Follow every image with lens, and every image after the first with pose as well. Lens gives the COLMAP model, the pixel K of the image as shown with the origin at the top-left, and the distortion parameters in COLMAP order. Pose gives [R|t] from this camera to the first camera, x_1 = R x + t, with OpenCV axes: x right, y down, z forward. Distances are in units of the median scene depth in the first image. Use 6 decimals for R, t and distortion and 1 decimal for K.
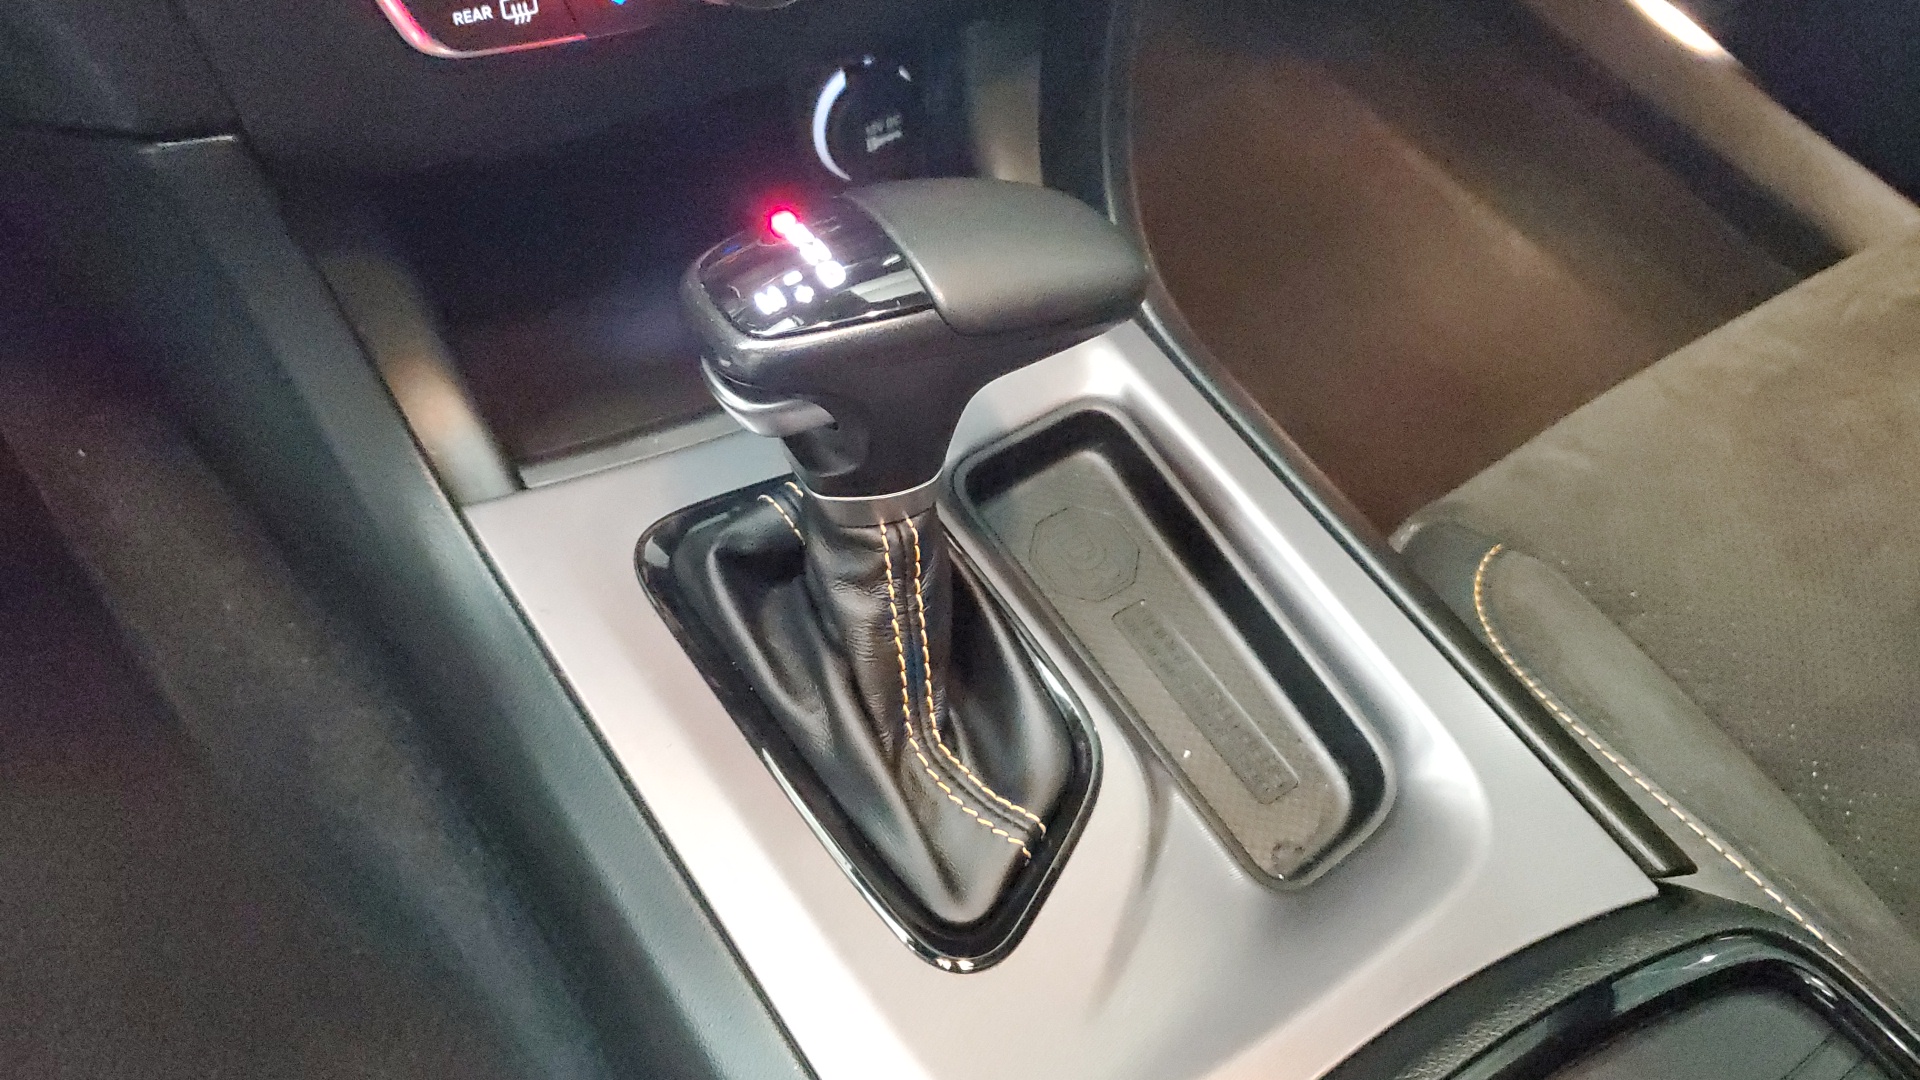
lens RADIAL K [[1501.2, 0, 957.7], [0, 1501.2, 529.1], [0, 0, 1]] dist [0.249225, -0.799822]
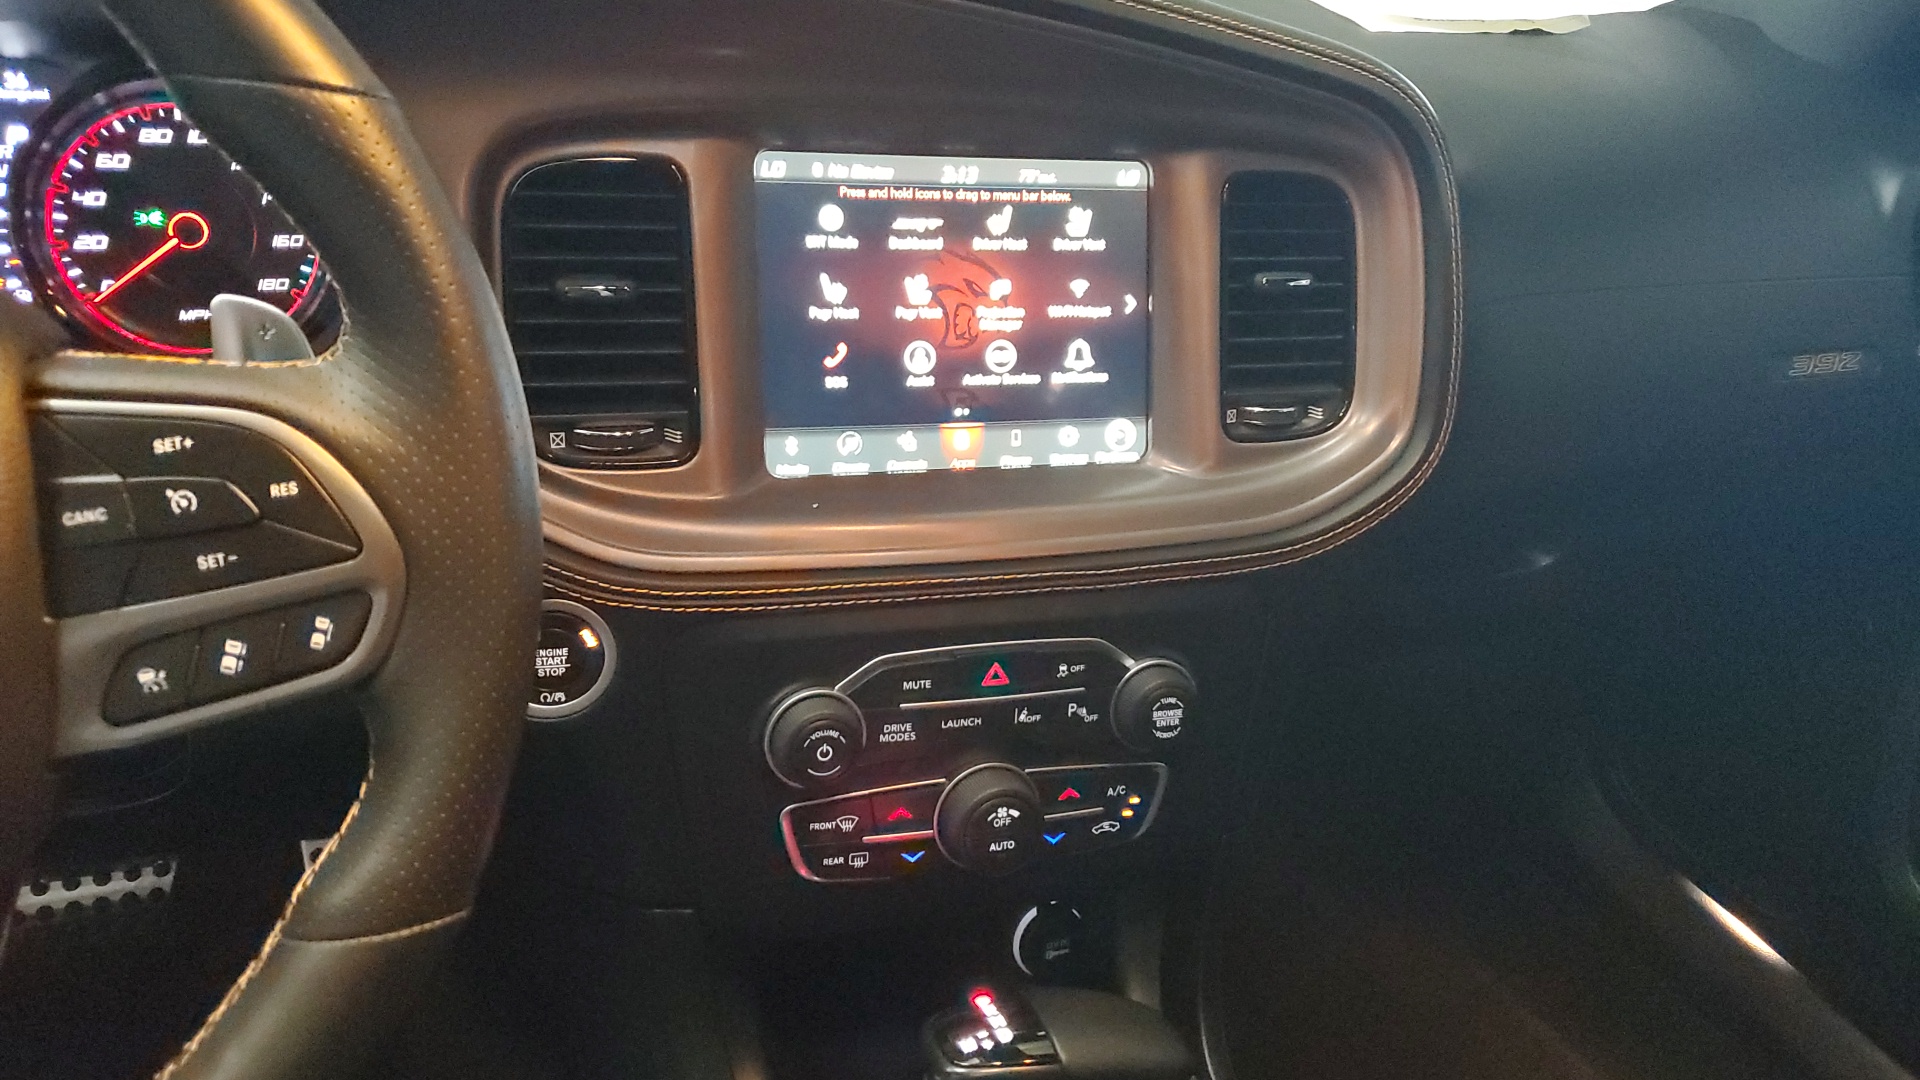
lens RADIAL K [[1514.9, 0, 960.0], [0, 1514.9, 540.0], [0, 0, 1]] dist [0.114609, -0.211733]
pose [[0.981948, 0.091948, -0.165297, 0.104252], [-0.157539, 0.881225, -0.445673, 0.123083], [0.104685, 0.463668, 0.879803, -0.821648]]
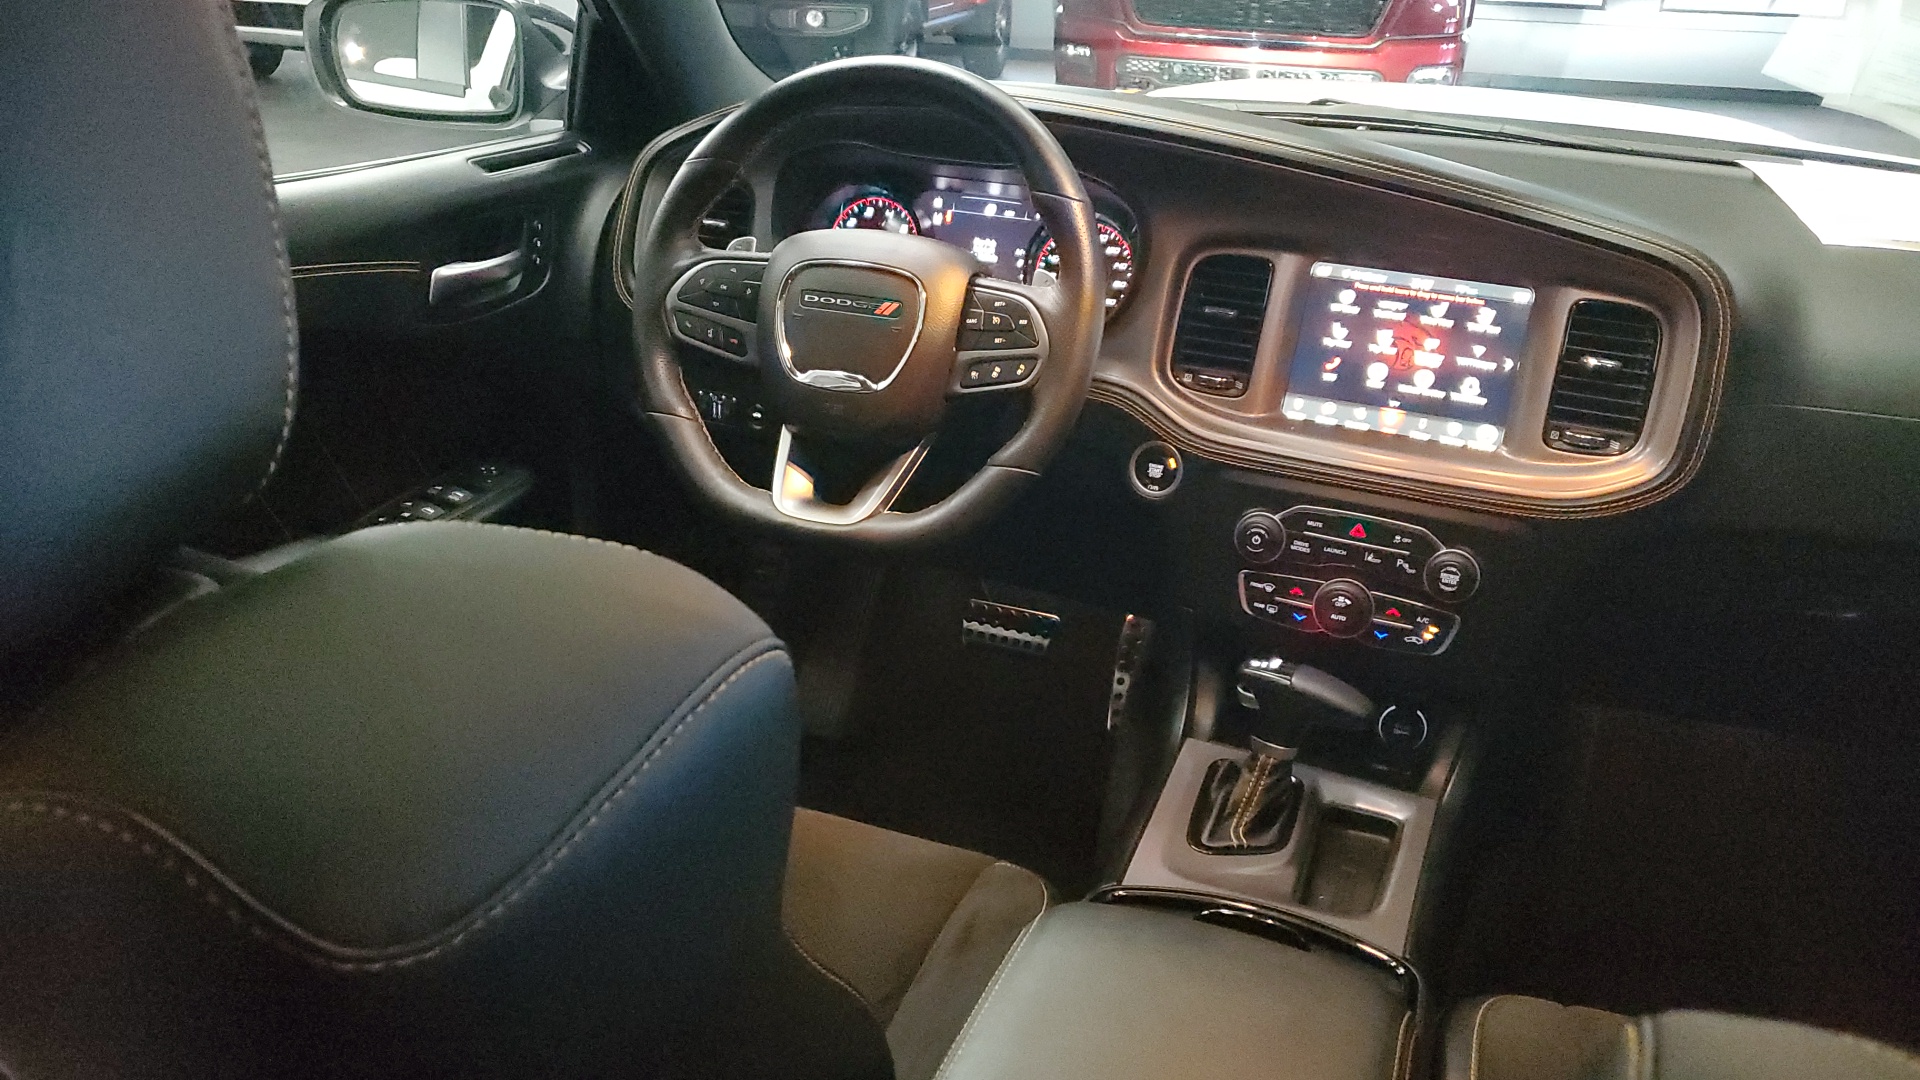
lens RADIAL K [[1511.3, 0, 956.1], [0, 1511.3, 549.2], [0, 0, 1]] dist [0.240691, -0.822436]
pose [[0.589283, 0.242923, -0.770541, 2.169371], [-0.645039, 0.715741, -0.267656, 1.081302], [0.486488, 0.654754, 0.578469, -1.659673]]
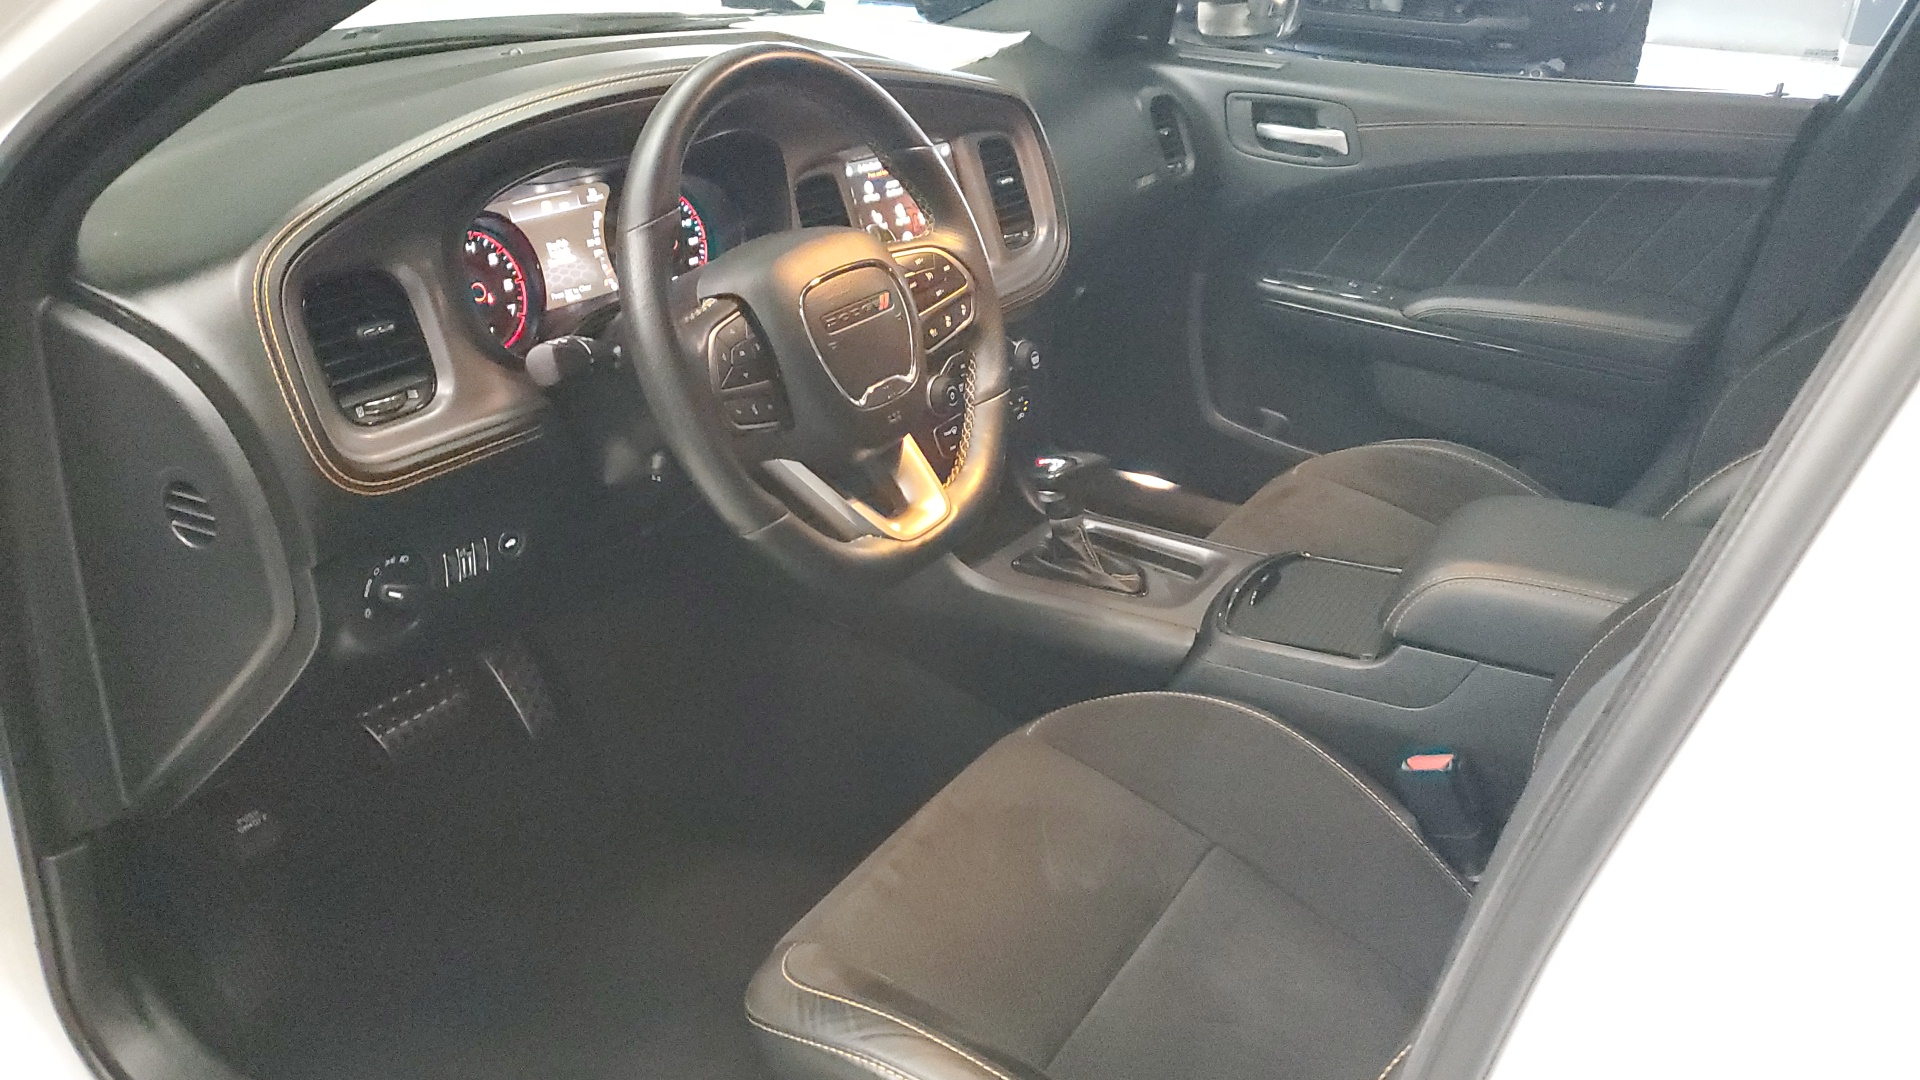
lens RADIAL K [[1501.2, 0, 957.7], [0, 1501.2, 529.1], [0, 0, 1]] dist [0.249225, -0.799822]
pose [[0.904506, -0.233520, 0.356844, -2.032444], [0.372068, 0.841034, -0.392719, 1.681773], [-0.208410, 0.487987, 0.847605, -2.749381]]
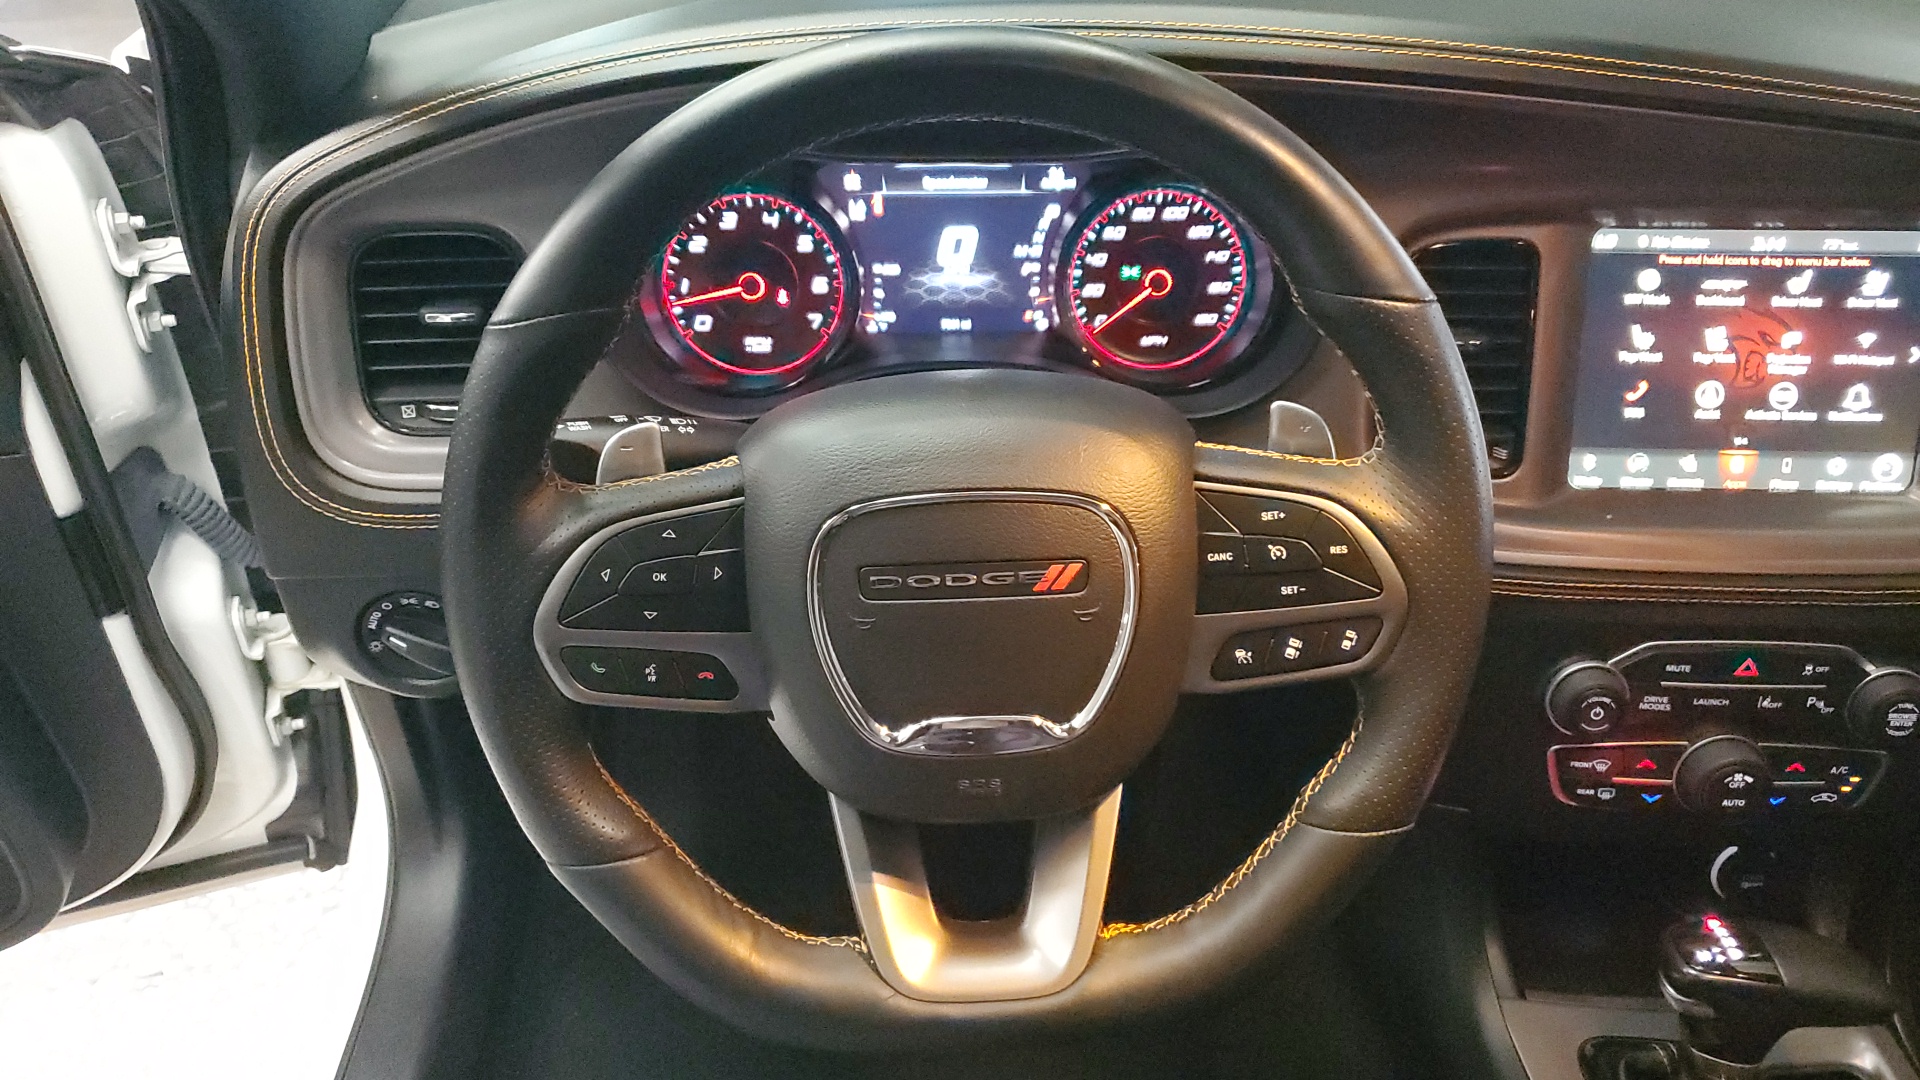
lens RADIAL K [[1527.2, 0, 991.6], [0, 1527.2, 534.9], [0, 0, 1]] dist [0.076093, -0.107270]
pose [[0.861288, 0.214763, -0.460500, -0.104965], [-0.358884, 0.898690, -0.252110, 0.242132], [0.359703, 0.382405, 0.851105, -1.561565]]
